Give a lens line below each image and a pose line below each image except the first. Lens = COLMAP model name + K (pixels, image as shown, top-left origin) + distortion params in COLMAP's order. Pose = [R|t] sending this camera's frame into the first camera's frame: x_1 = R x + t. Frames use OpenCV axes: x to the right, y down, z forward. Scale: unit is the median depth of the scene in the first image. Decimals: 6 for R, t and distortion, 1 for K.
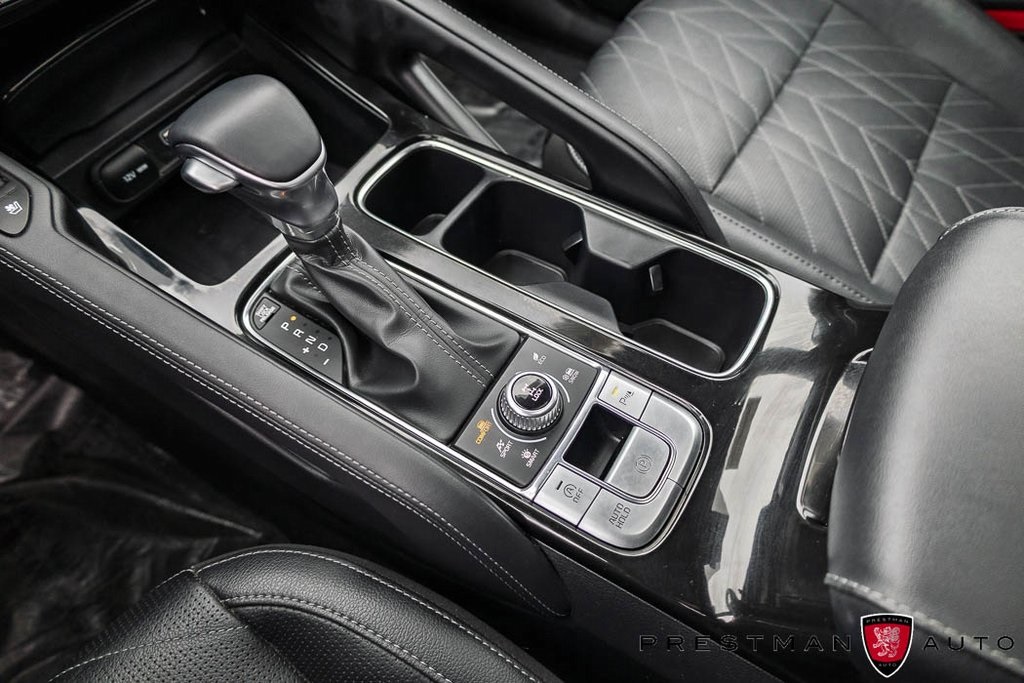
lens RADIAL K [[674.6, 0, 508.5], [0, 674.6, 333.7], [0, 0, 1]] dist [0.029116, -0.021486]
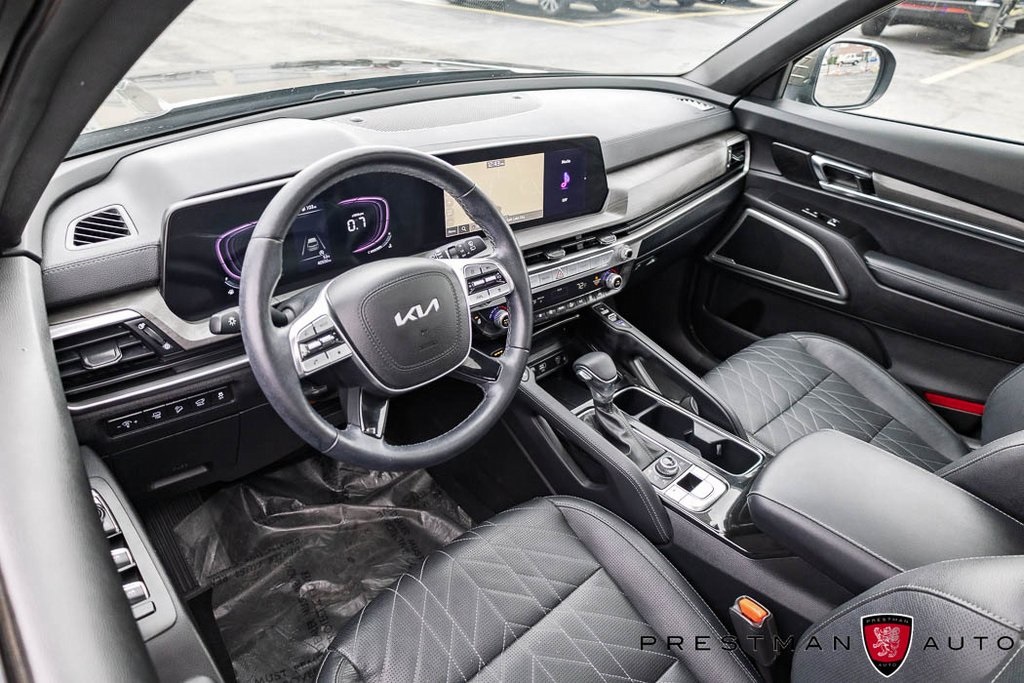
lens RADIAL K [[674.6, 0, 518.2], [0, 674.6, 347.5], [0, 0, 1]] dist [0.029116, -0.021486]
pose [[0.967865, 0.174733, -0.180845, -0.128612], [-0.233910, 0.889577, -0.392350, 0.780534], [0.092319, 0.422043, 0.901863, -1.595322]]
